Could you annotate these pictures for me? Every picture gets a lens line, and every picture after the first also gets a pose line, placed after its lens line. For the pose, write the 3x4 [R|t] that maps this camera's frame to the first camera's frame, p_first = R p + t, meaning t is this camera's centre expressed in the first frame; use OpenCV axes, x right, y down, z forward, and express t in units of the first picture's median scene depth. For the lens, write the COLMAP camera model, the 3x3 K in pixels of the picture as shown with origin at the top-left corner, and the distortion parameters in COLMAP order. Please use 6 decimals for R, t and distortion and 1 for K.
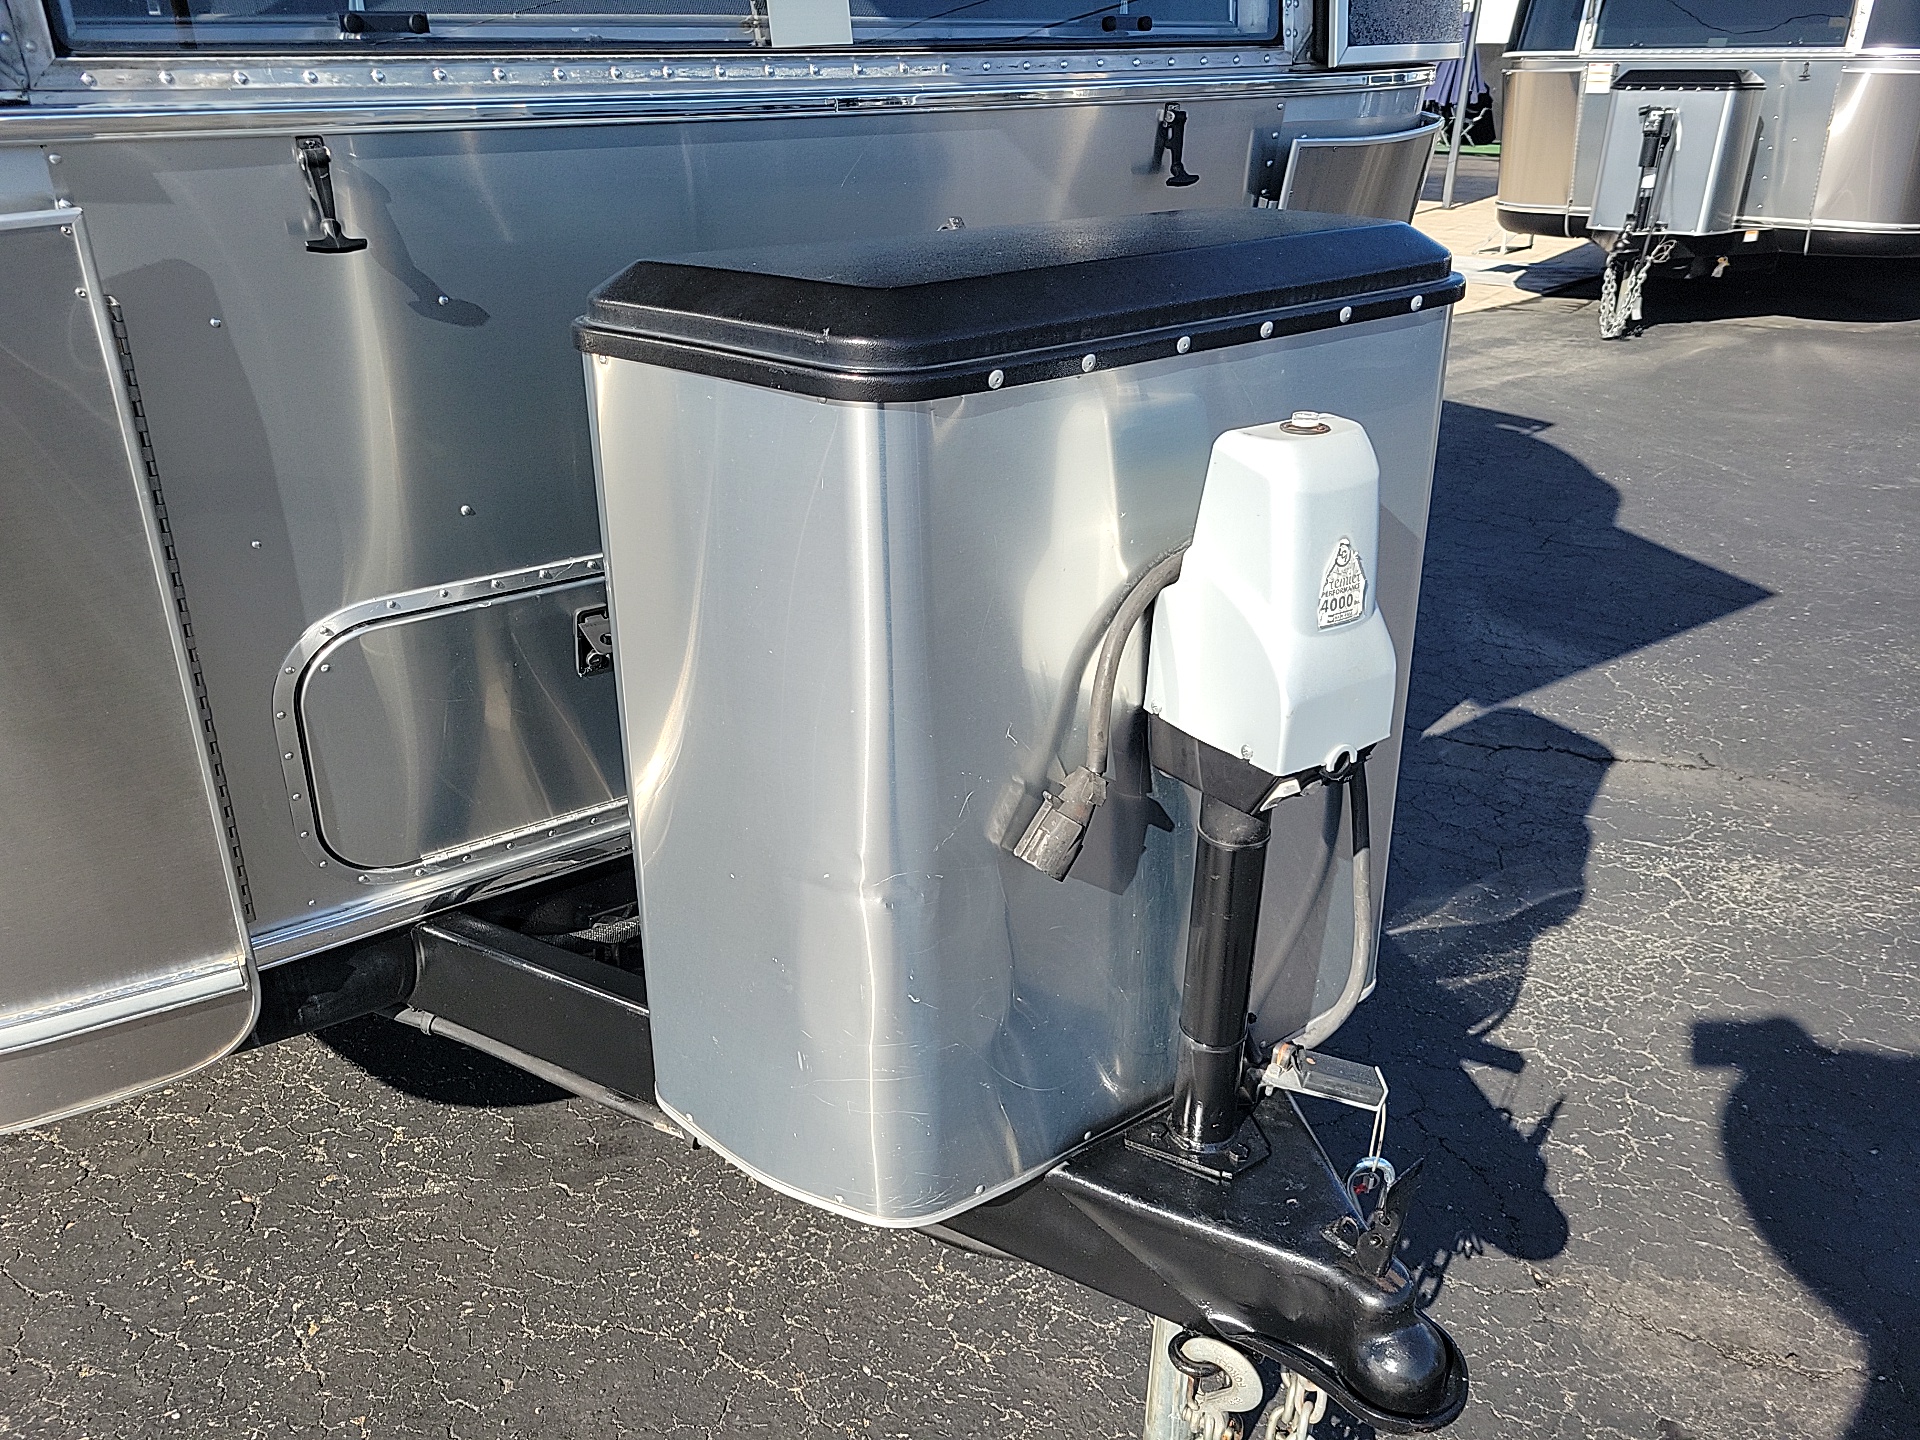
lens RADIAL K [[1417.3, 0, 960.0], [0, 1417.3, 720.0], [0, 0, 1]] dist [0.048439, -0.041221]
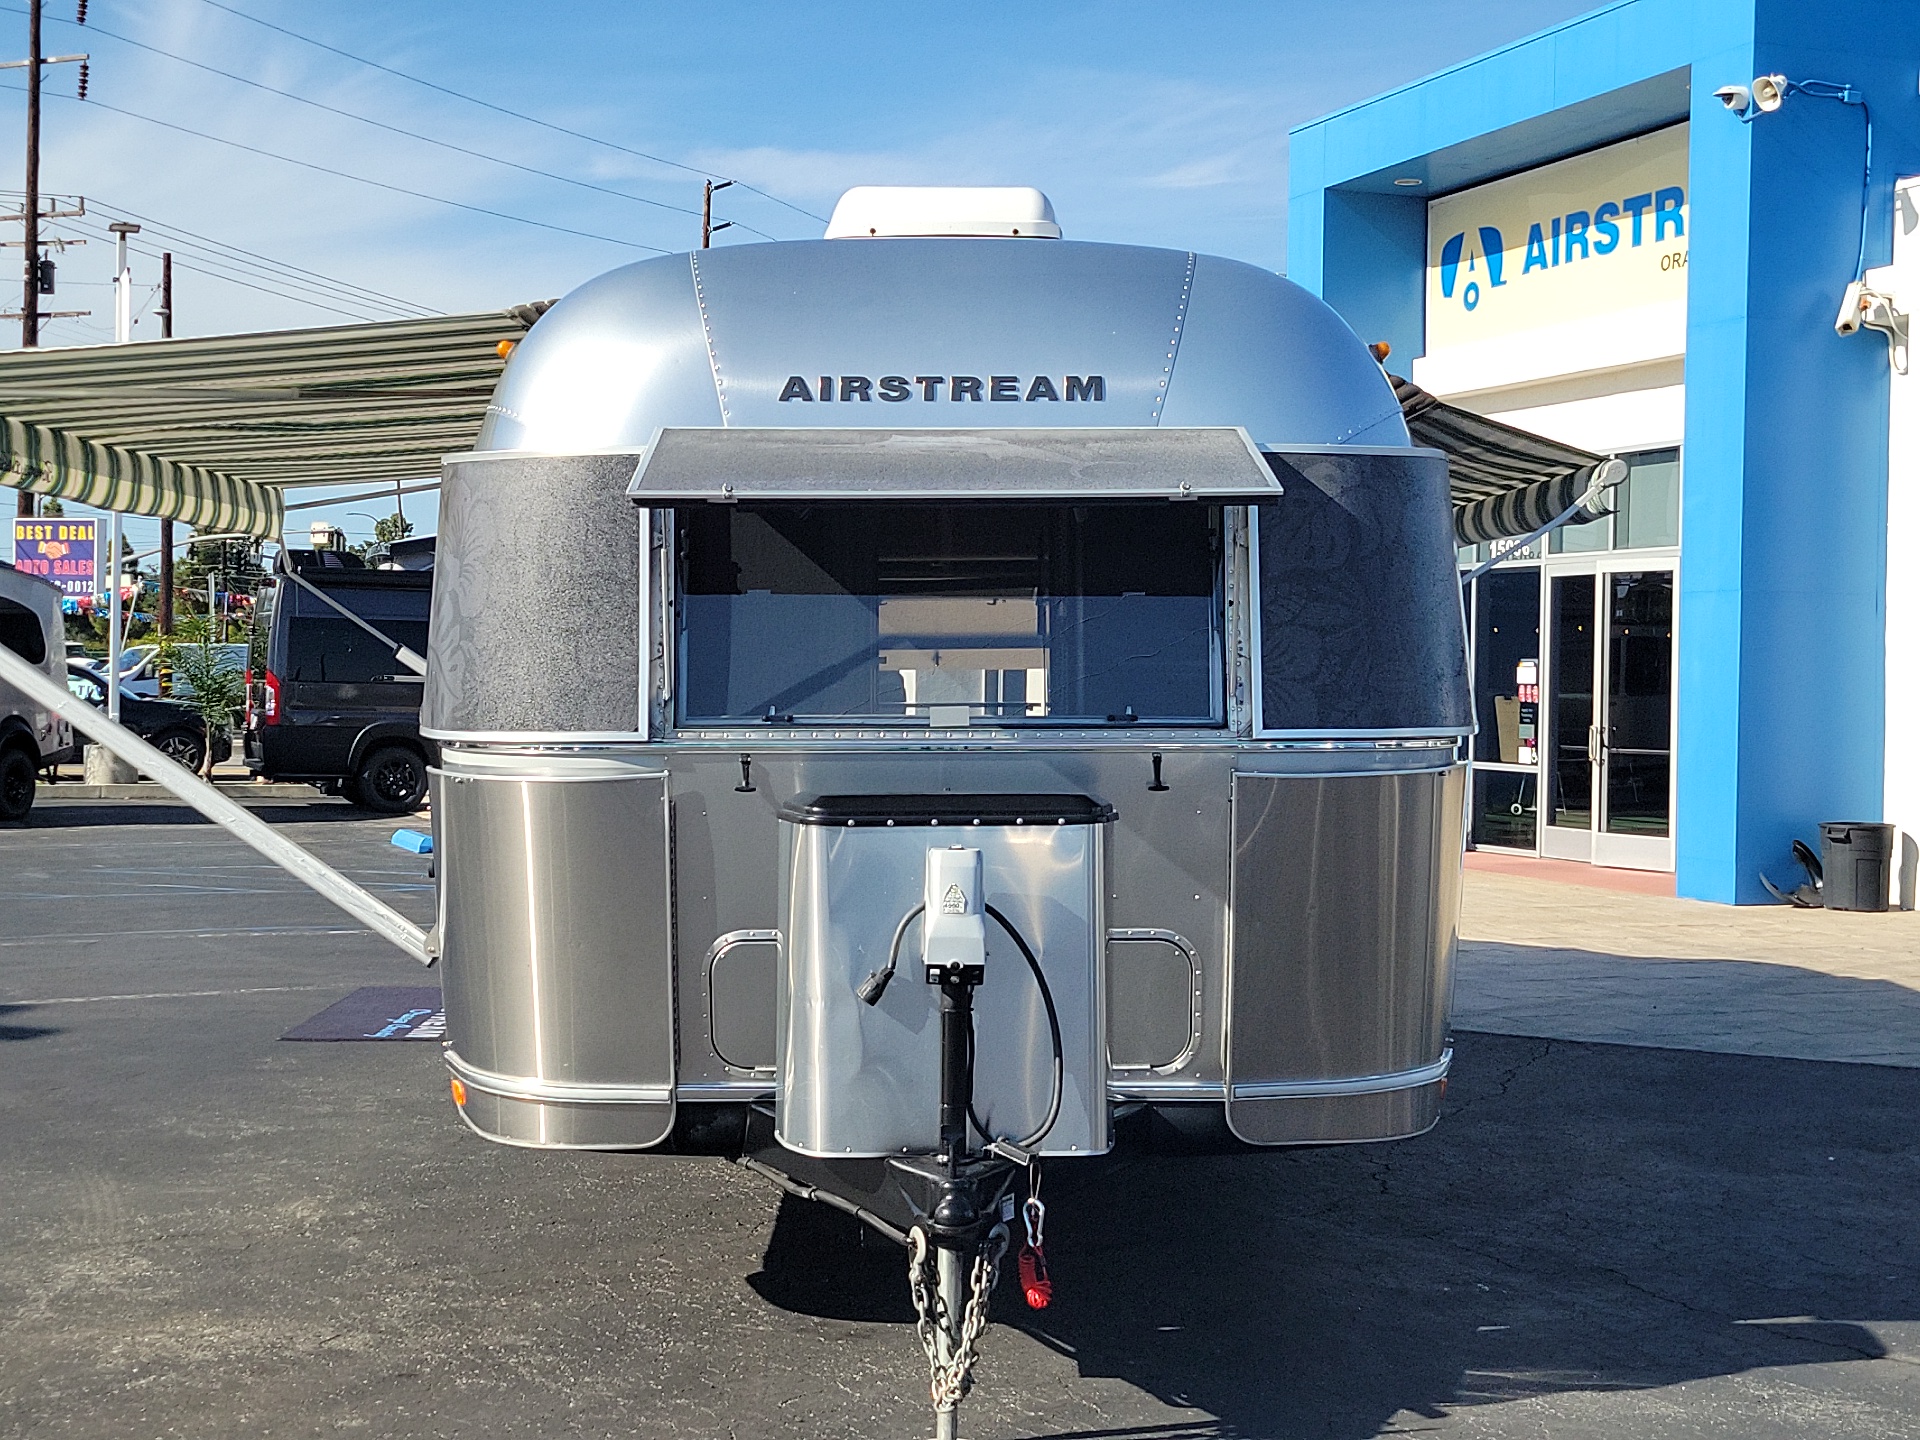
lens RADIAL K [[1744.5, 0, 929.4], [0, 1744.5, 706.1], [0, 0, 1]] dist [0.025648, 0.002983]
pose [[0.861496, 0.016946, -0.507481, 1.466971], [-0.225542, 0.908206, -0.352552, 0.589744], [0.454923, 0.418181, 0.786238, -1.457356]]
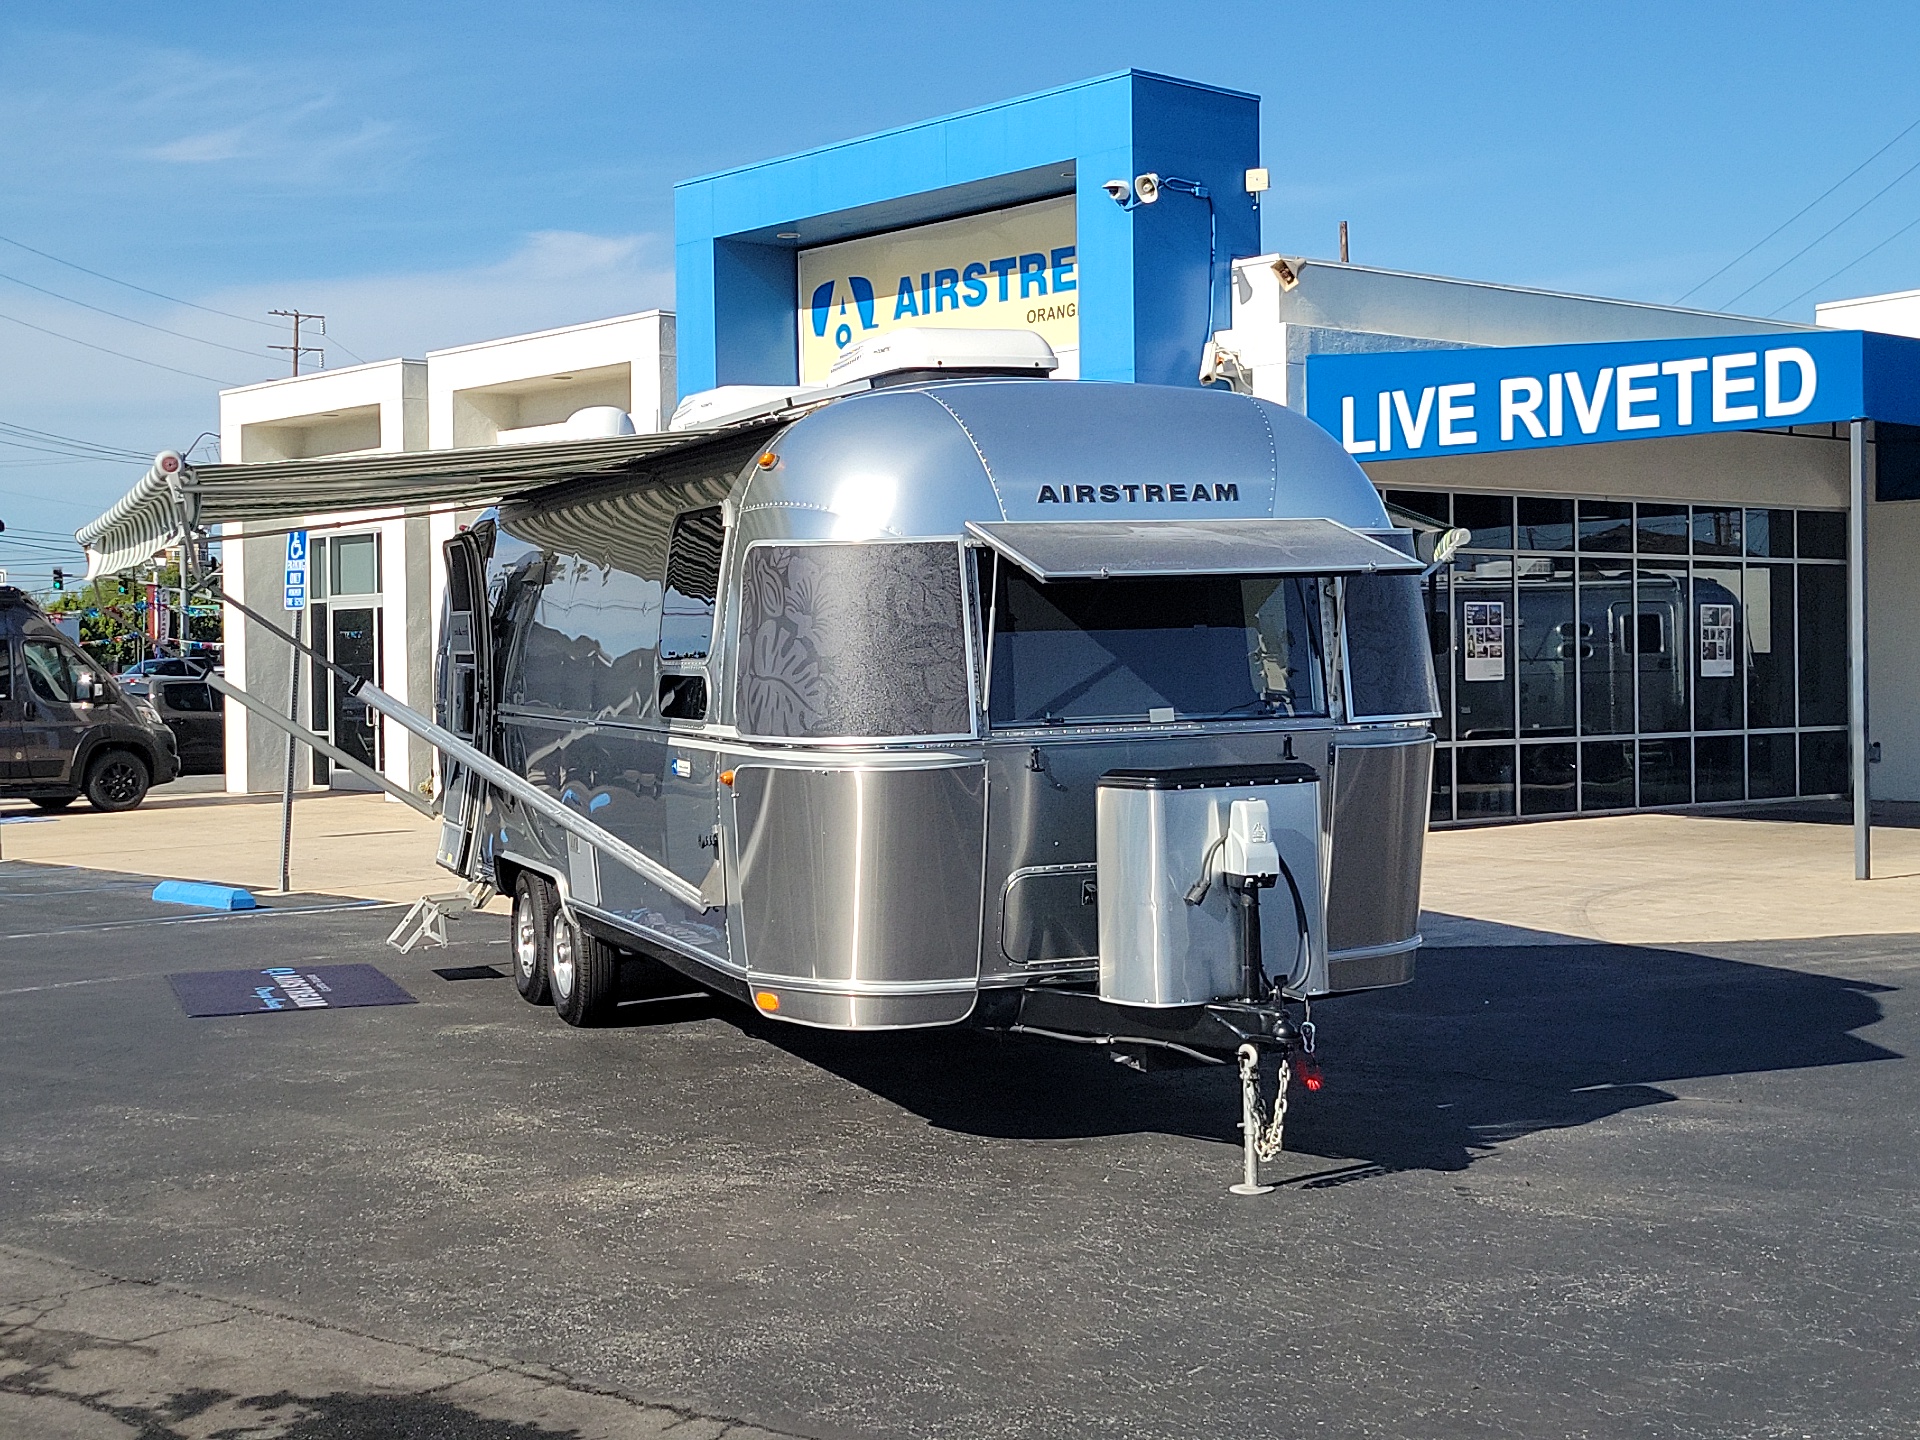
lens RADIAL K [[1417.3, 0, 960.0], [0, 1417.3, 720.0], [0, 0, 1]] dist [0.048439, -0.041221]
pose [[0.948371, -0.009053, -0.317033, 0.577036], [-0.117793, 0.918042, -0.378581, 1.009307], [0.294477, 0.396380, 0.869578, -2.433921]]
